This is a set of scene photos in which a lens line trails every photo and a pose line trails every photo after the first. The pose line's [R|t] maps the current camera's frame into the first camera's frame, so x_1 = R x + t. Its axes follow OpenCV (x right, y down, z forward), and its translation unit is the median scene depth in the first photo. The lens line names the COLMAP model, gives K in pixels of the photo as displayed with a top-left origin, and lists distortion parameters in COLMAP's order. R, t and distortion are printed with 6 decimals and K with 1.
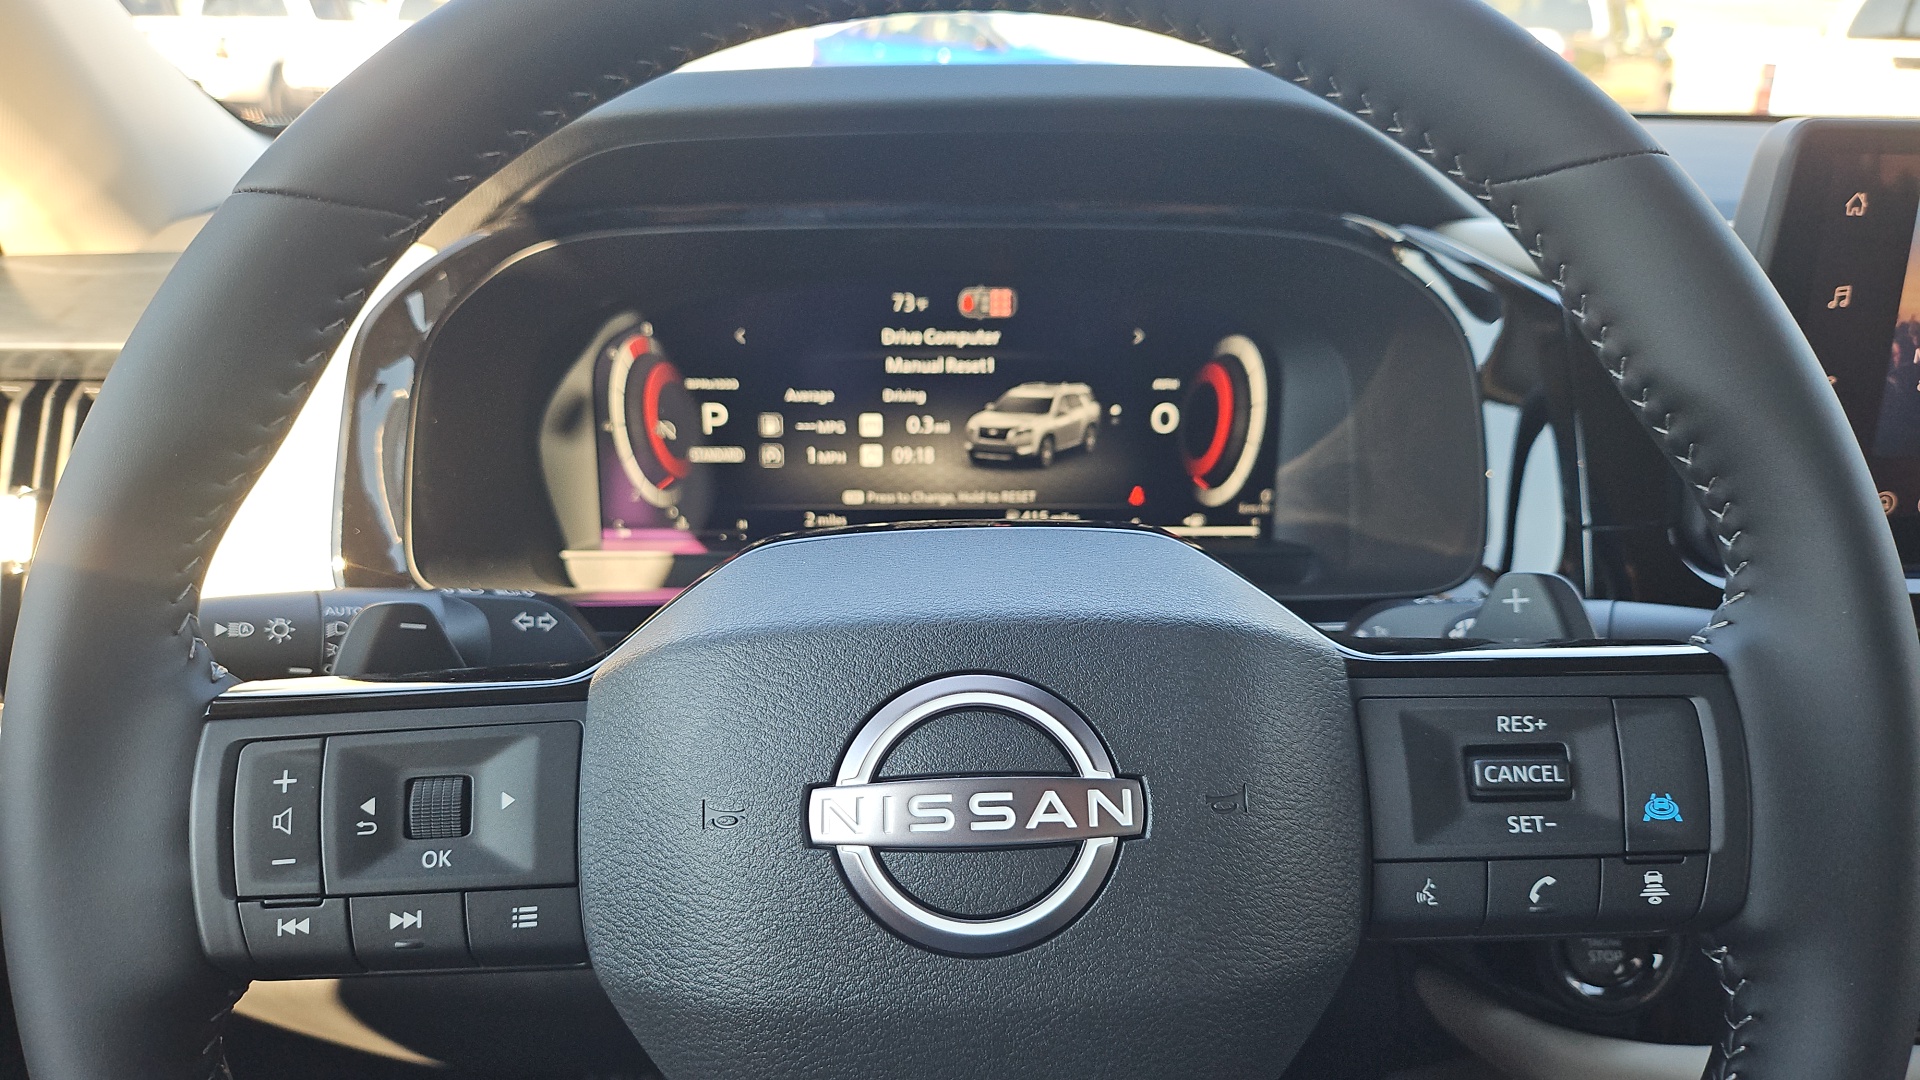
lens RADIAL K [[1533.5, 0, 960.0], [0, 1533.5, 540.0], [0, 0, 1]] dist [0.085603, -0.147711]
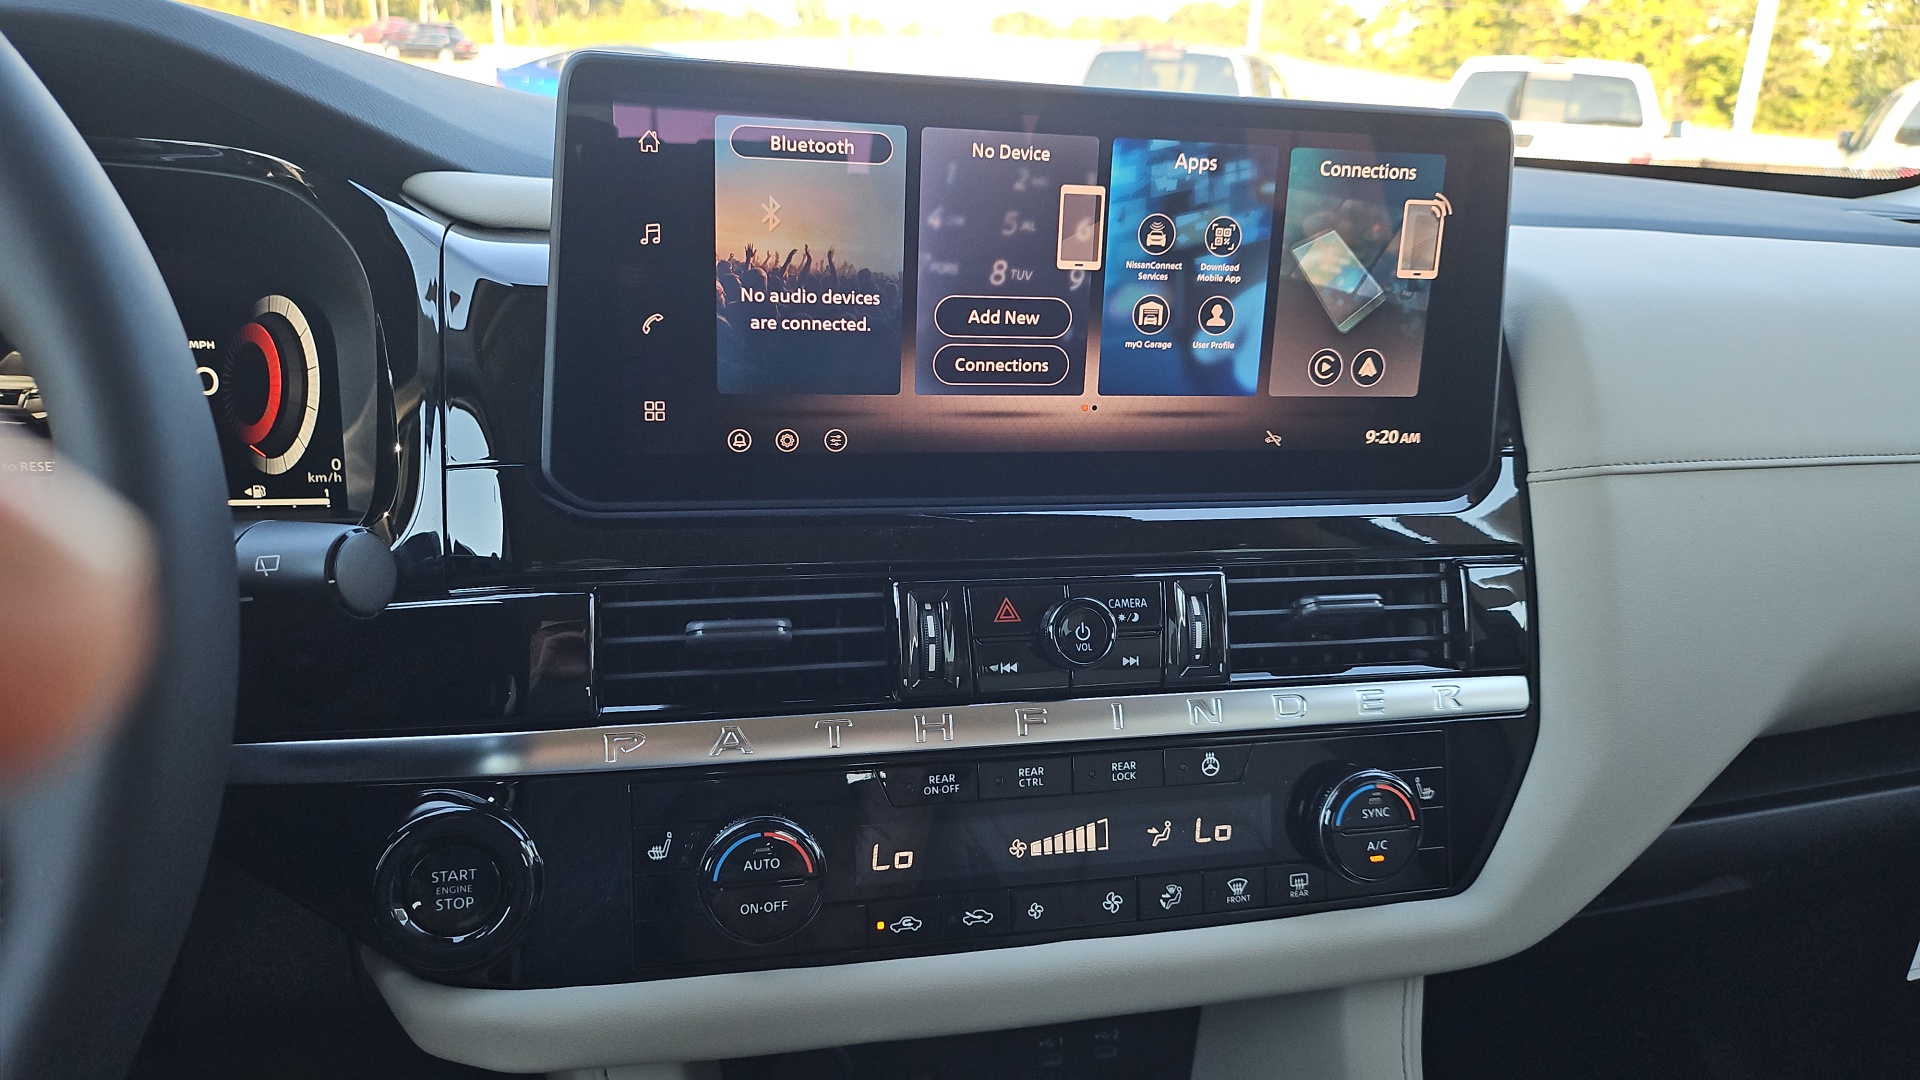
lens RADIAL K [[1533.5, 0, 960.0], [0, 1533.5, 540.0], [0, 0, 1]] dist [0.085603, -0.147711]
pose [[0.976951, -0.021803, 0.212346, 0.560949], [0.026780, 0.999429, -0.020586, 0.073019], [-0.211776, 0.025798, 0.976978, -0.030548]]
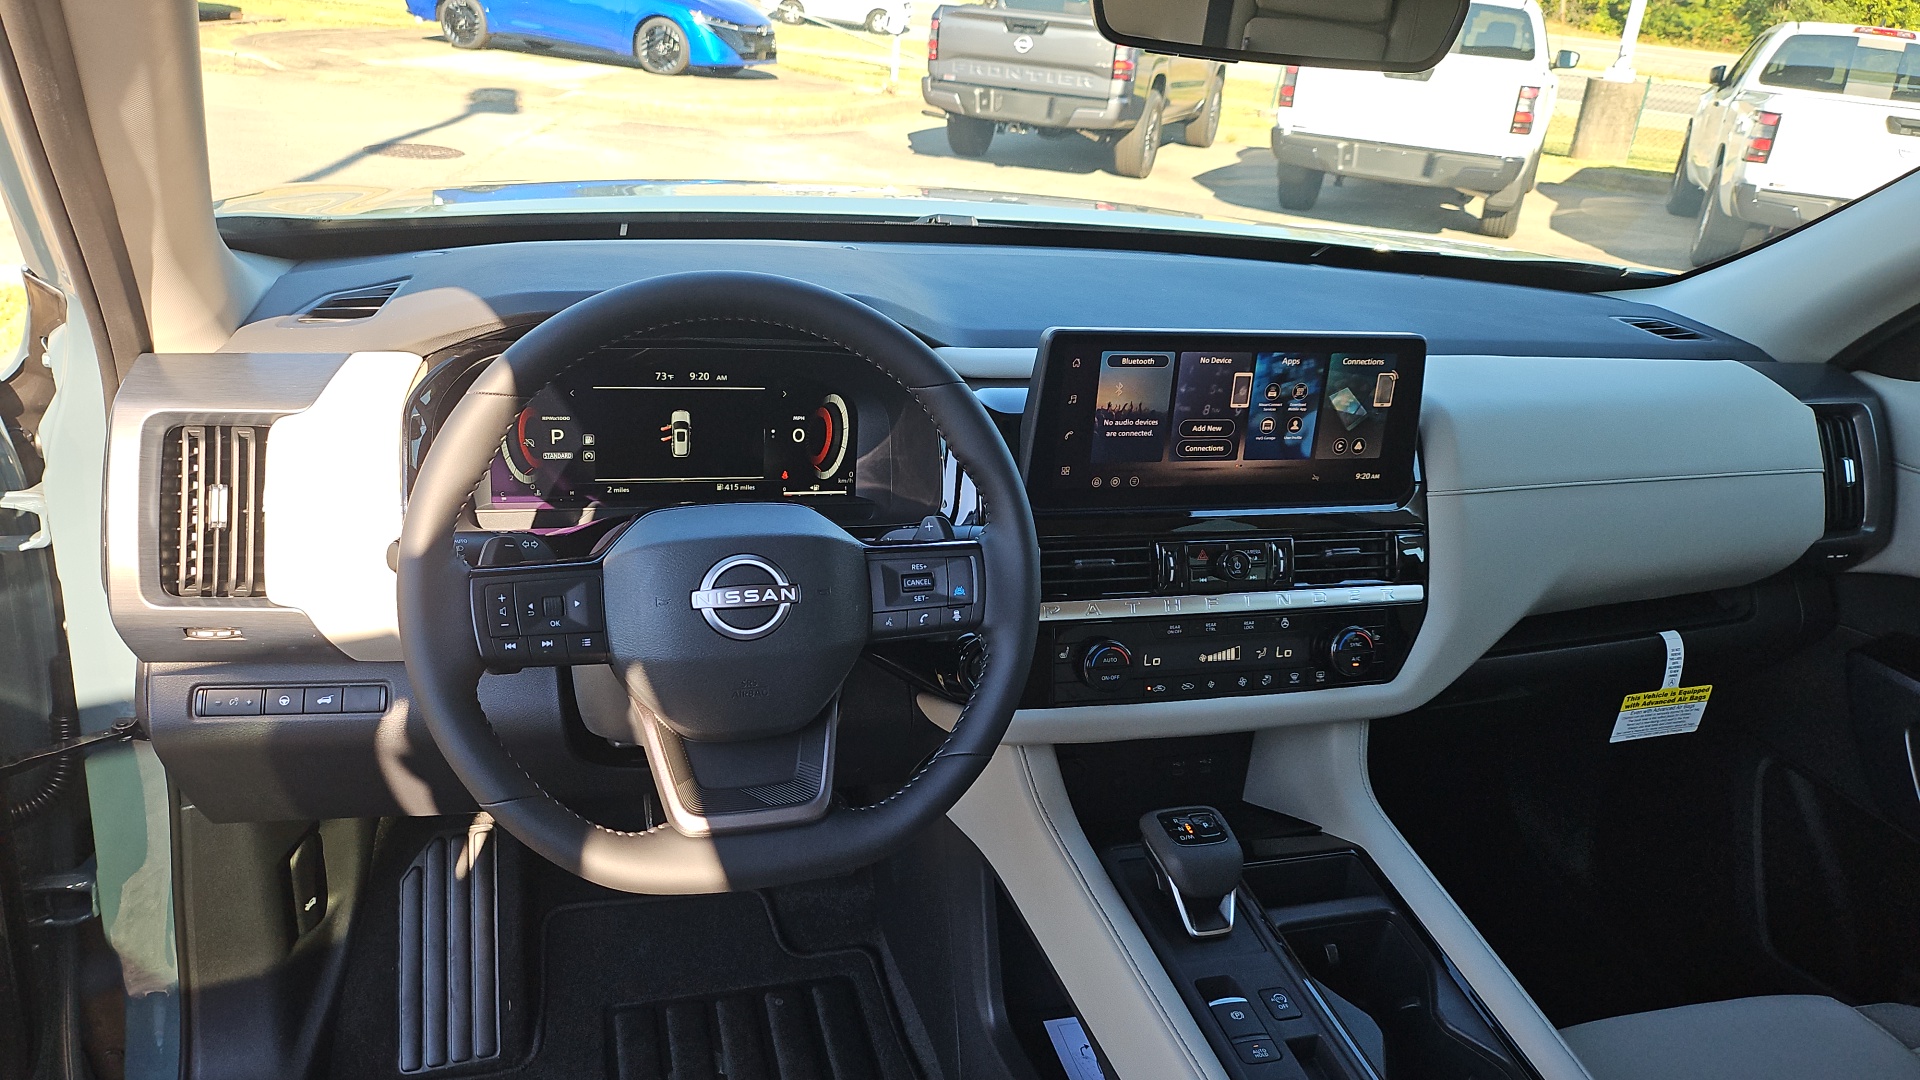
lens RADIAL K [[1364.3, 0, 960.0], [0, 1364.3, 540.0], [0, 0, 1]] dist [0.067720, -0.088518]
pose [[0.967769, -0.023957, 0.250698, -0.156857], [0.011679, 0.998663, 0.050350, -0.046433], [-0.251569, -0.045799, 0.966755, -1.084177]]
